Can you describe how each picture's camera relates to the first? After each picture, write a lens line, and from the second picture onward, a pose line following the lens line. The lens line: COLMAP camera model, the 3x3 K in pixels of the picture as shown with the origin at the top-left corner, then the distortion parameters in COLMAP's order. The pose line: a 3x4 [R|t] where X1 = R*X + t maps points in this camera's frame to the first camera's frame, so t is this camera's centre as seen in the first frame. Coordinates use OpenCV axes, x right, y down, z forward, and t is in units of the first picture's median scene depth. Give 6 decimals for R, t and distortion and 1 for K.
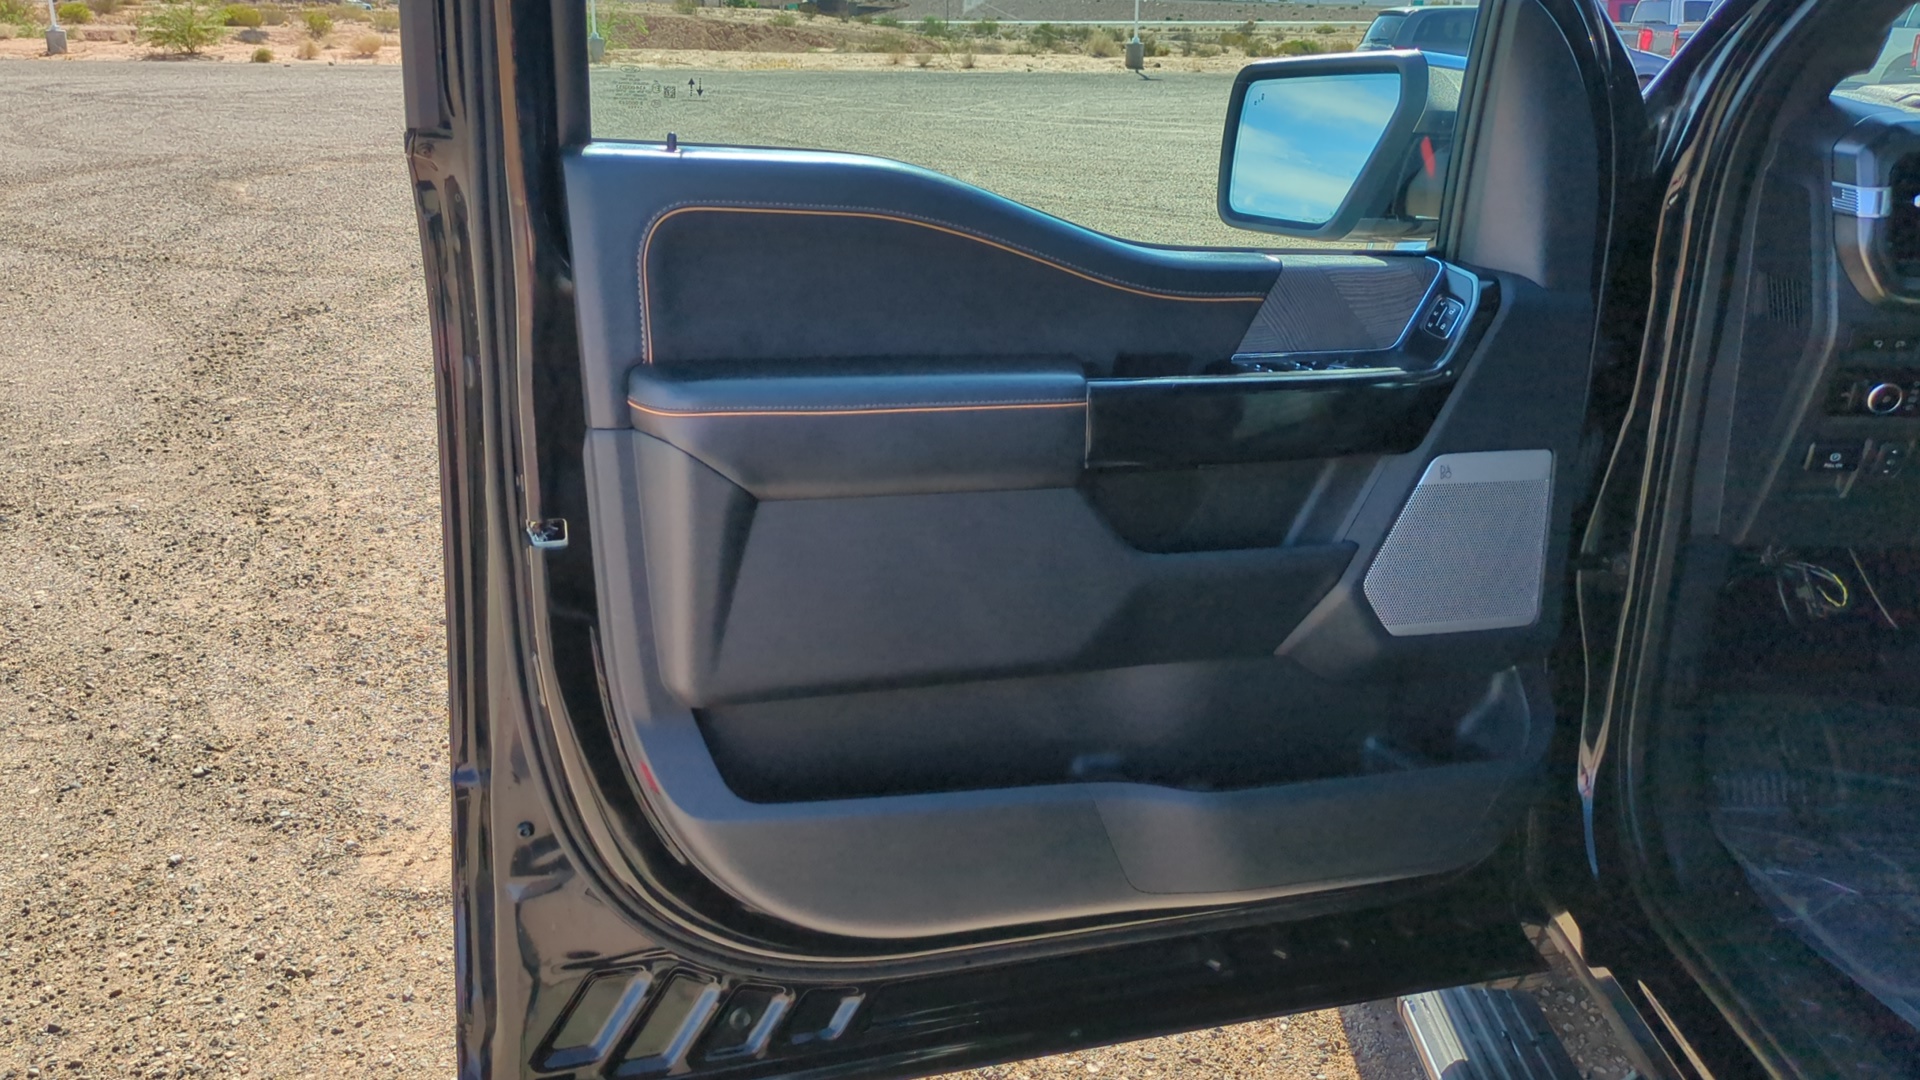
lens RADIAL K [[1643.6, 0, 965.2], [0, 1643.6, 548.8], [0, 0, 1]] dist [0.055483, -0.078872]
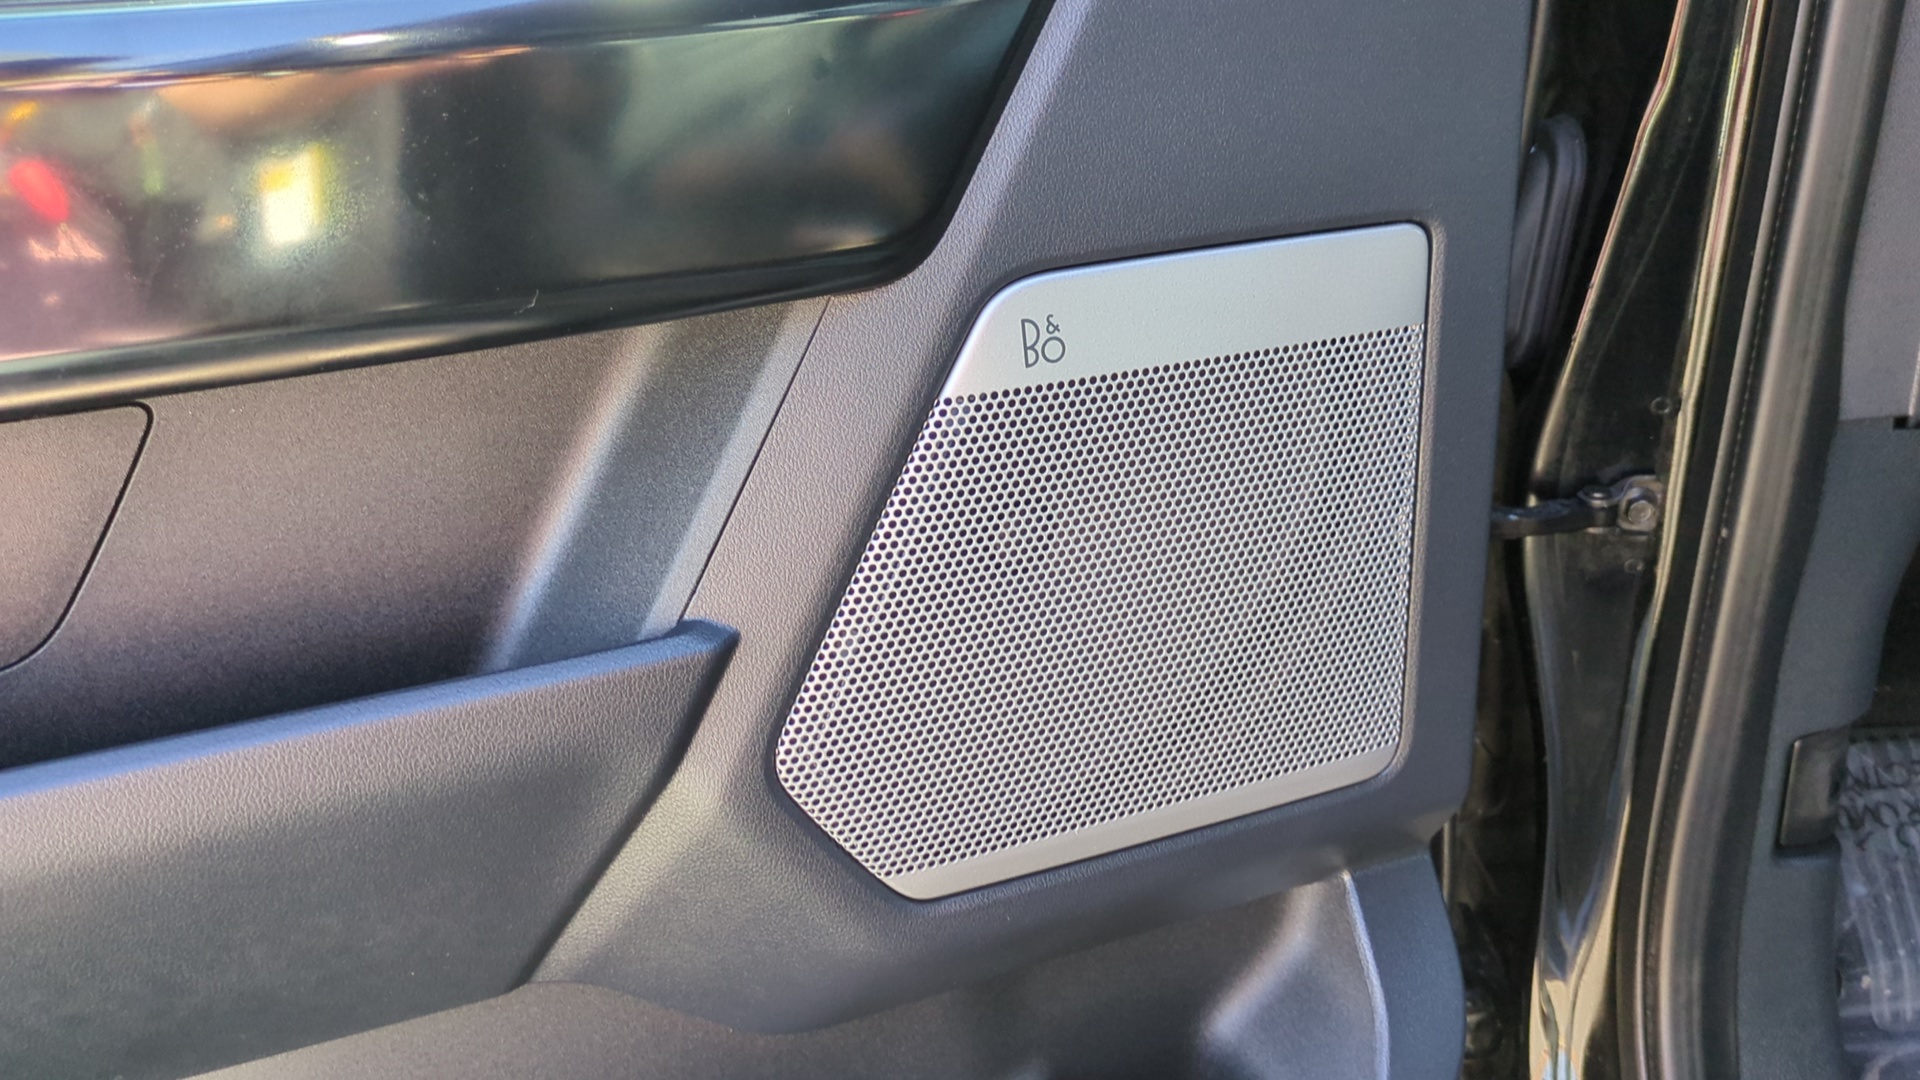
lens RADIAL K [[1643.6, 0, 953.7], [0, 1643.6, 539.3], [0, 0, 1]] dist [0.055483, -0.078872]
pose [[0.997263, -0.070725, 0.021537, 0.249048], [0.066736, 0.986520, 0.149416, -0.051472], [-0.031814, -0.147569, 0.988540, 0.677447]]
